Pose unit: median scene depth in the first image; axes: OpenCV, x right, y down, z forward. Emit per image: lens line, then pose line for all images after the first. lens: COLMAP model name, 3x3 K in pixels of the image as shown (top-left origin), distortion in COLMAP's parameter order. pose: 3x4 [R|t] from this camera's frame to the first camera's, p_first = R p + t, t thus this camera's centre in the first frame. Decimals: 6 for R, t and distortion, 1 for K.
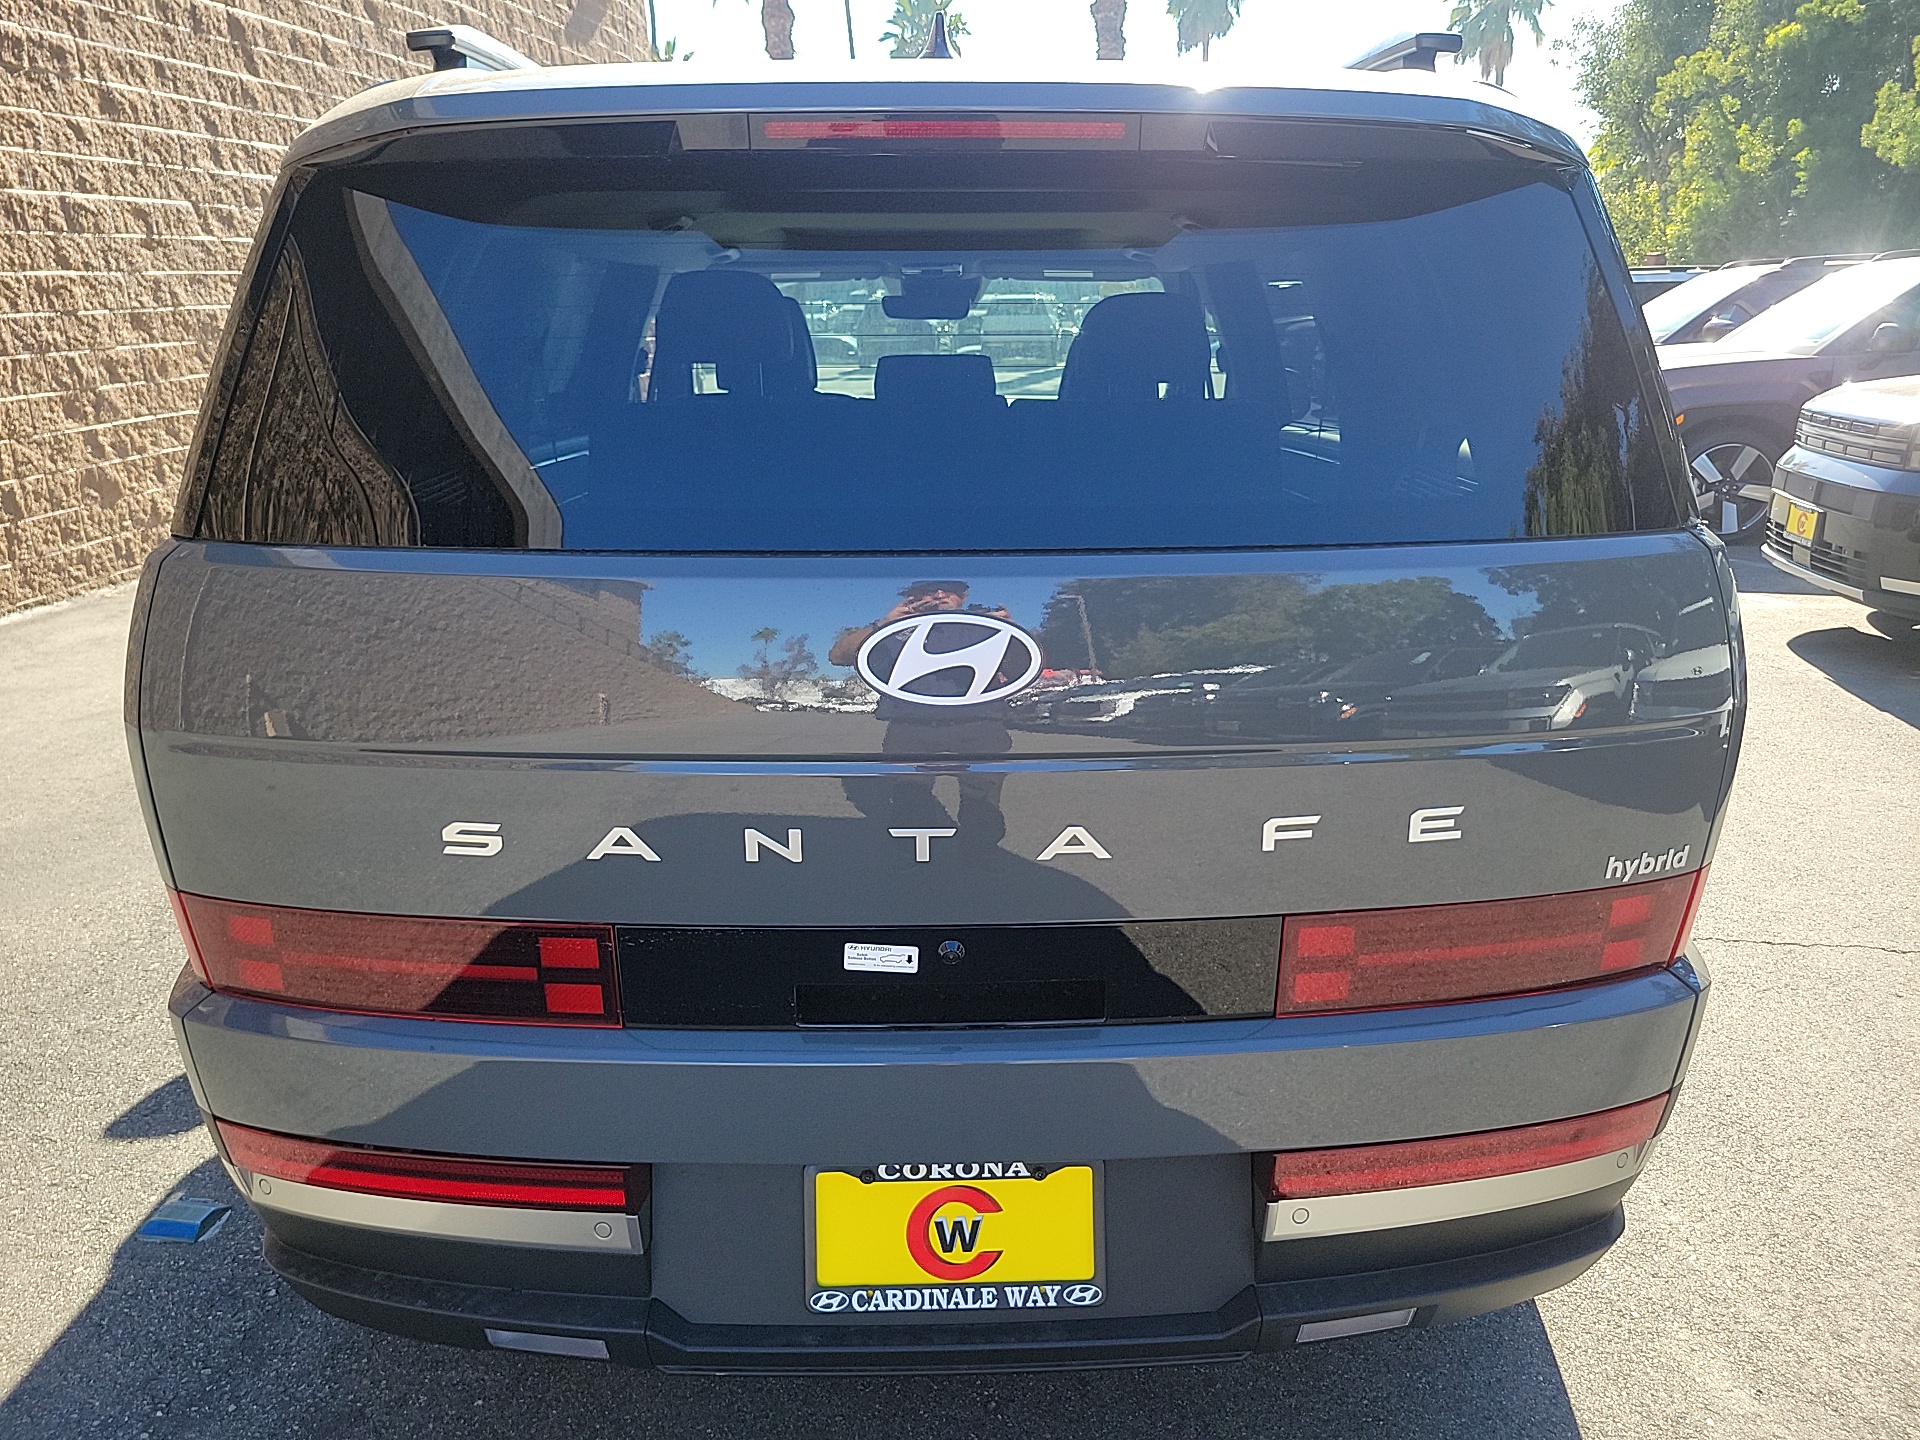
lens RADIAL K [[1579.8, 0, 970.8], [0, 1579.8, 726.1], [0, 0, 1]] dist [0.021183, -0.010684]
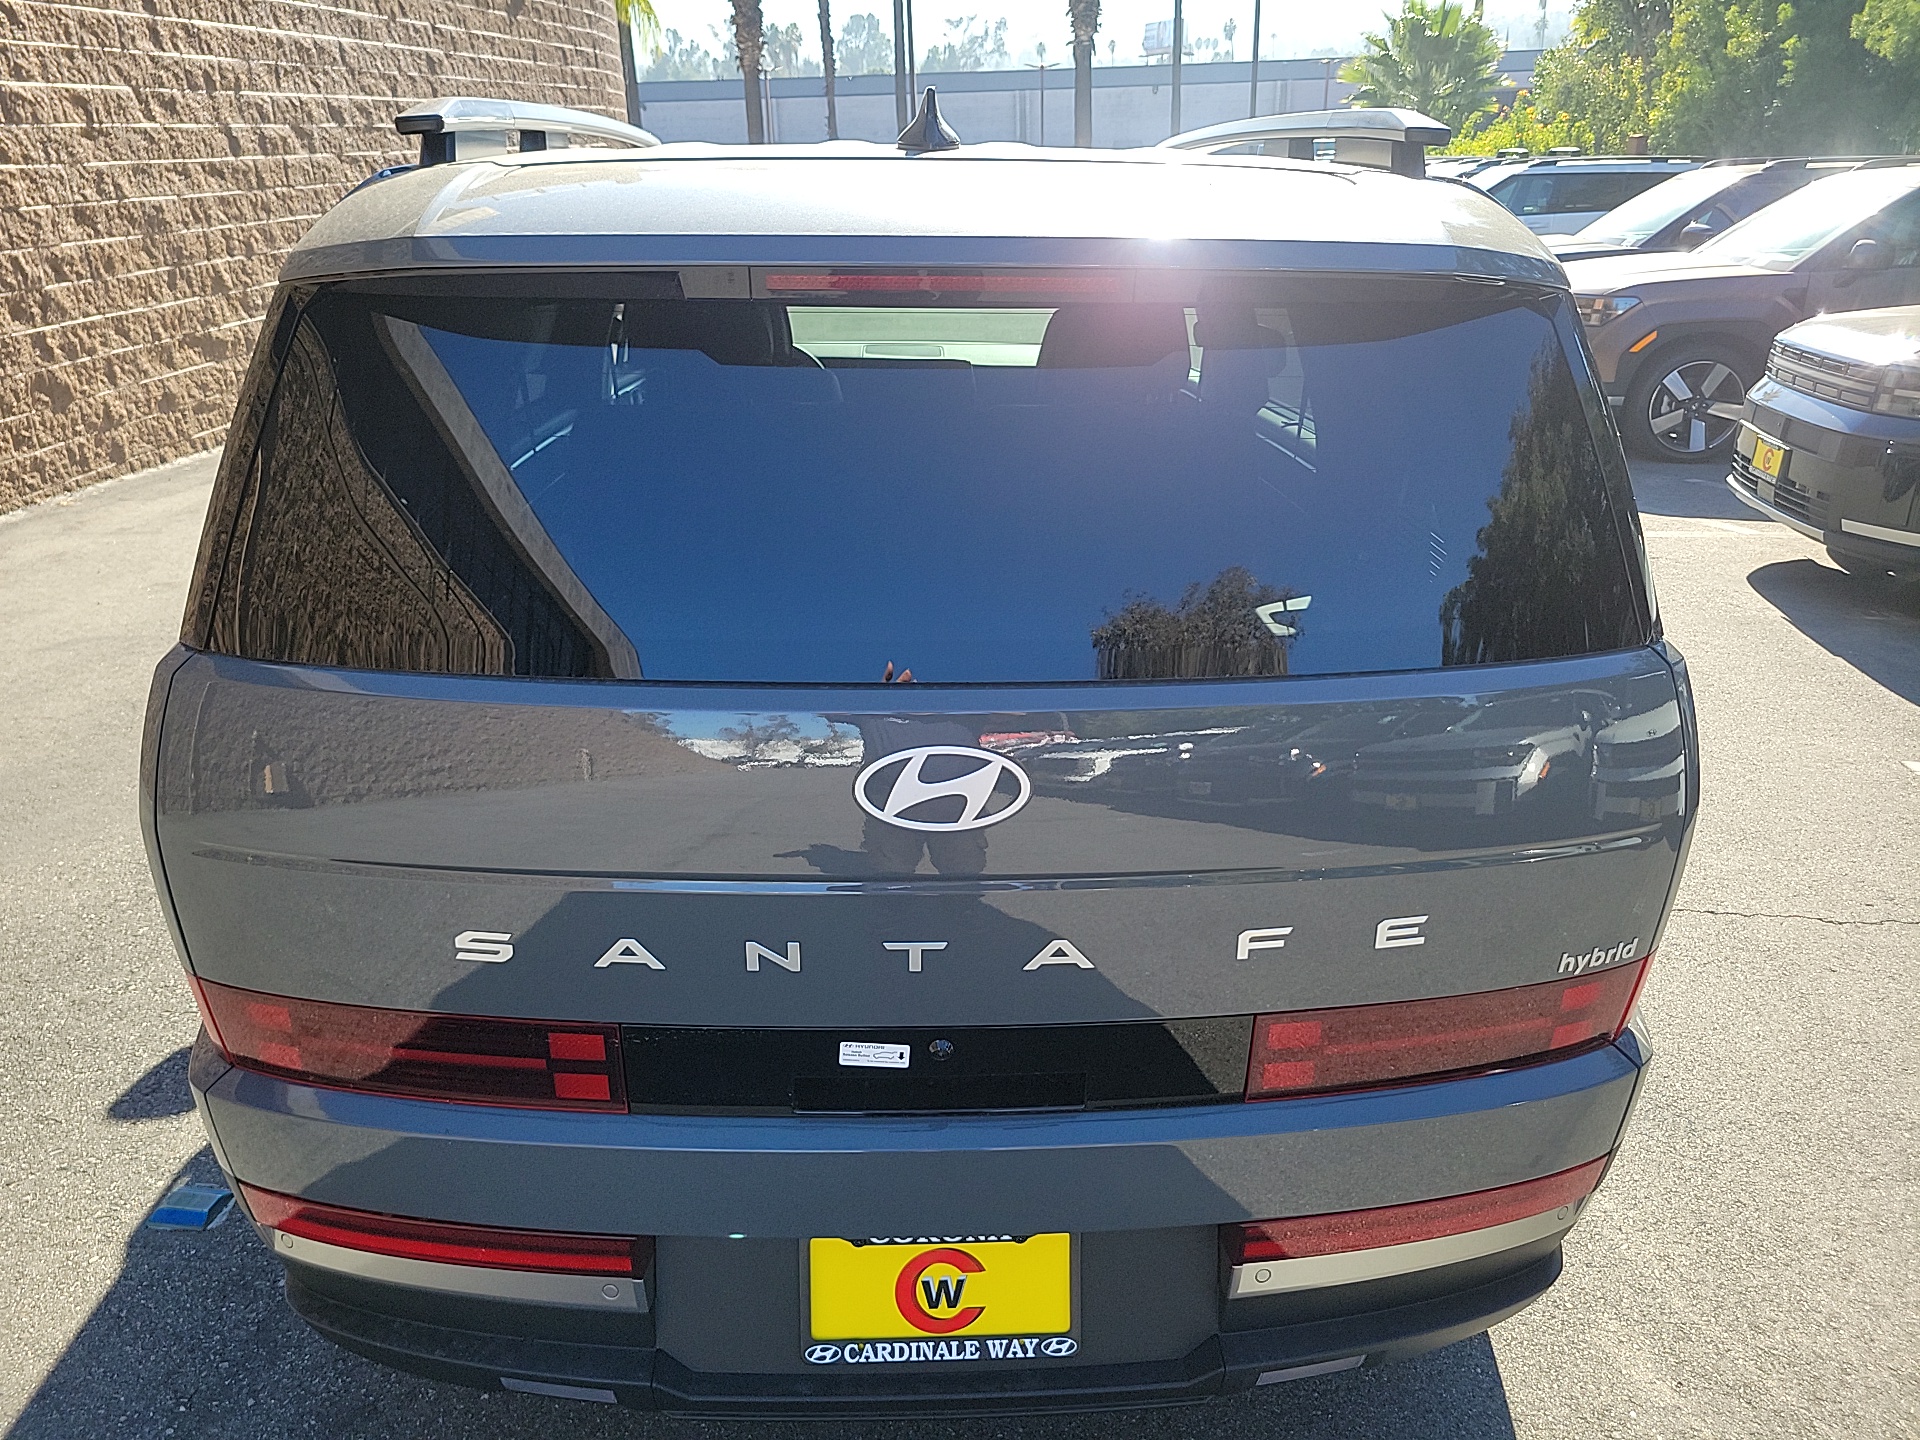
lens RADIAL K [[1584.1, 0, 960.6], [0, 1584.1, 733.3], [0, 0, 1]] dist [0.017954, -0.006391]
pose [[0.999802, 0.006296, 0.018855, -0.017918], [-0.007991, 0.995798, 0.091223, -0.143677], [-0.018202, -0.091355, 0.995652, -0.031194]]
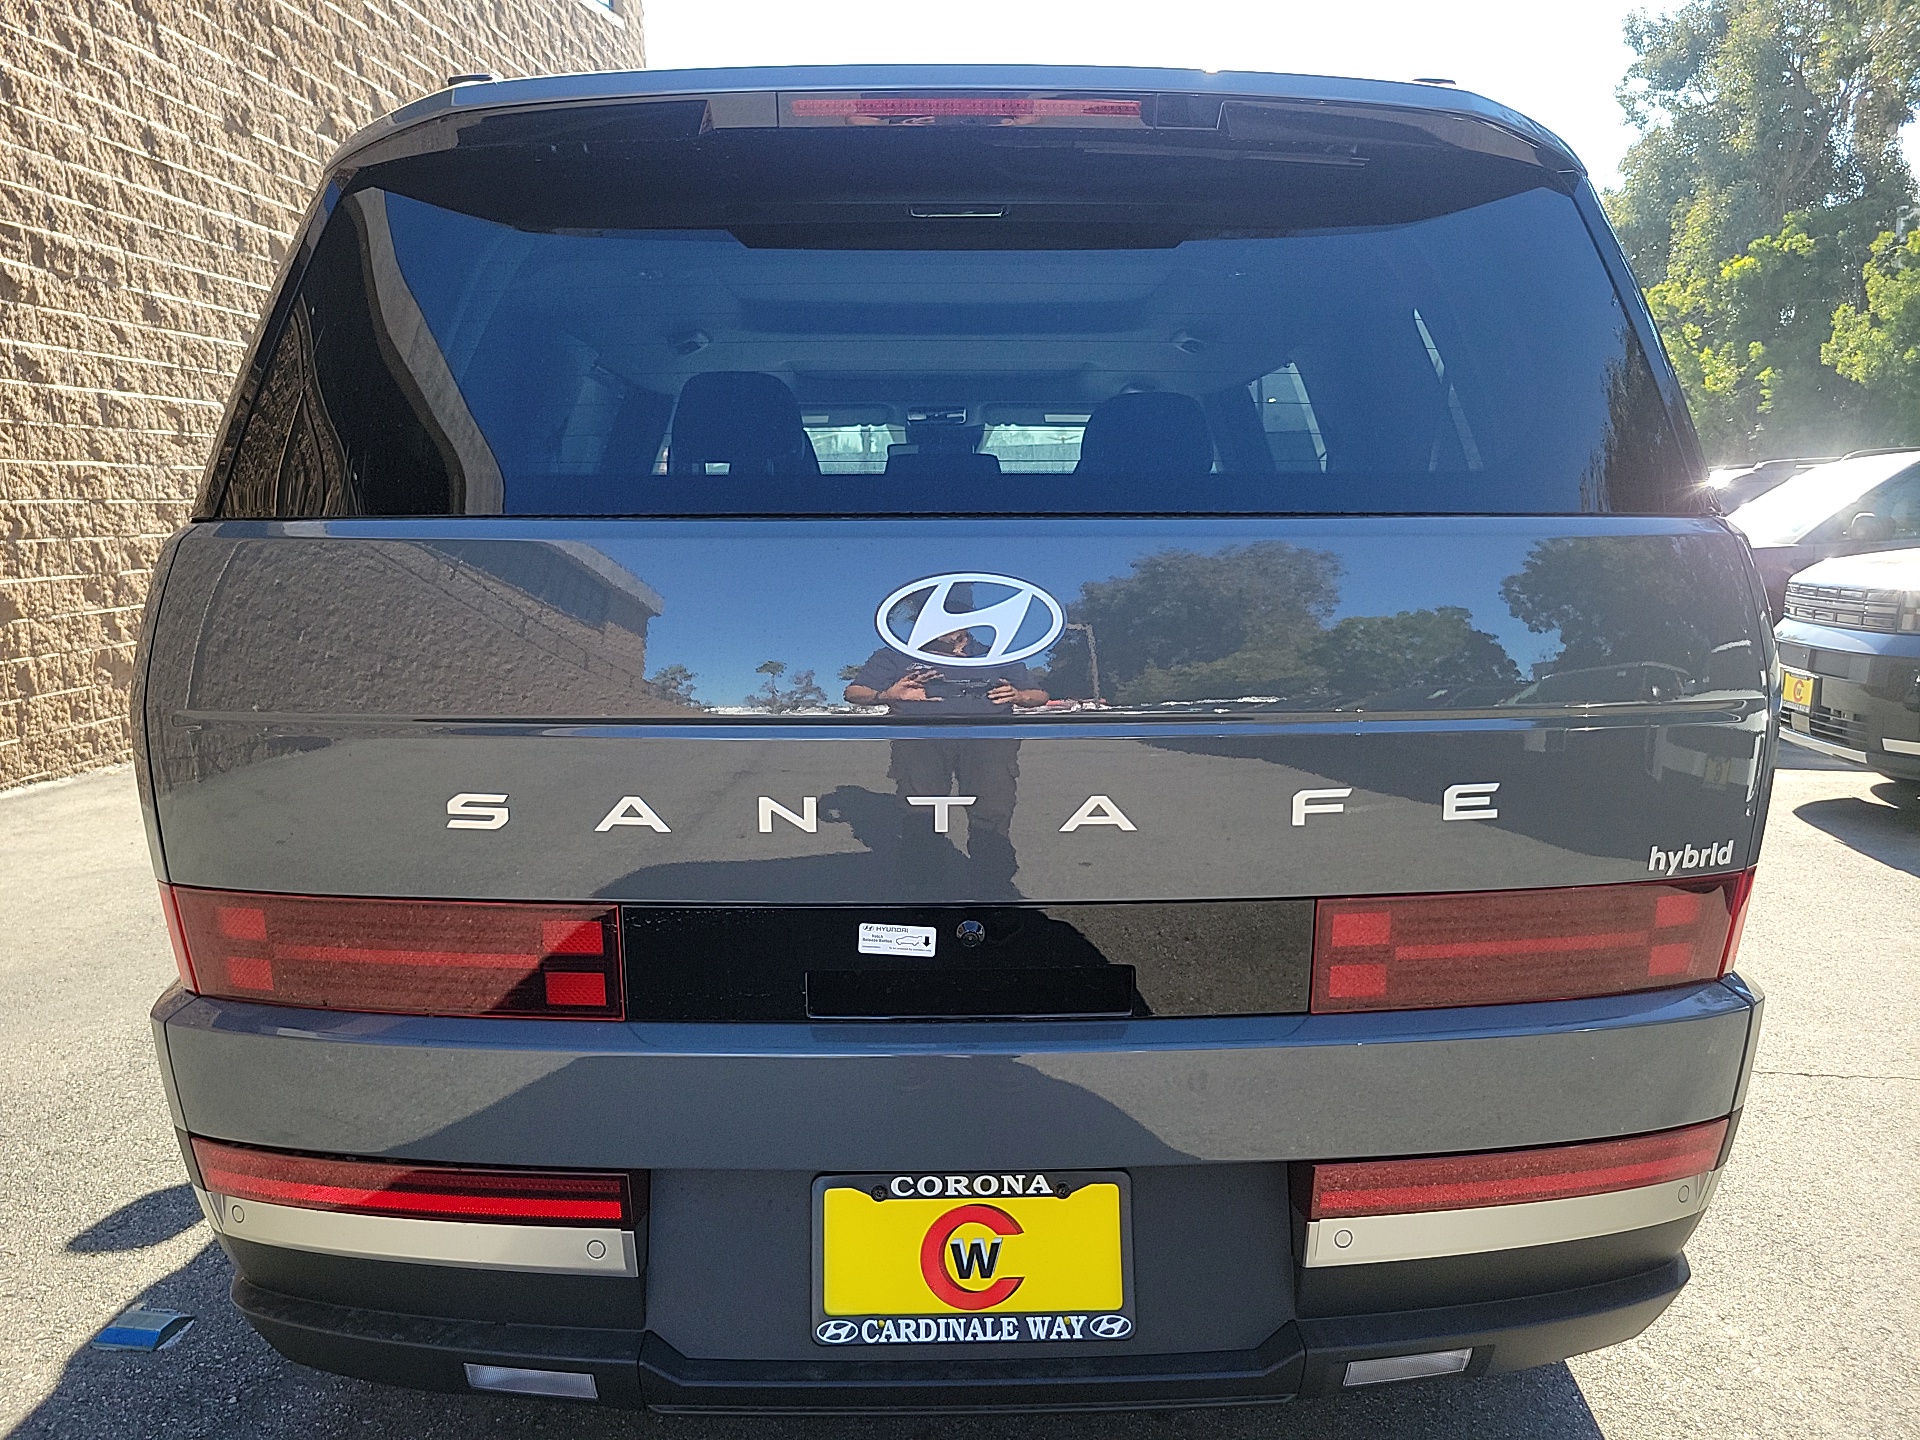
lens RADIAL K [[1573.0, 0, 954.2], [0, 1573.0, 718.1], [0, 0, 1]] dist [0.025208, -0.016049]
pose [[0.999979, 0.000251, -0.006506, -0.013929], [-0.001227, 0.988618, -0.150444, 0.137611], [0.006394, 0.150449, 0.988597, 0.031842]]
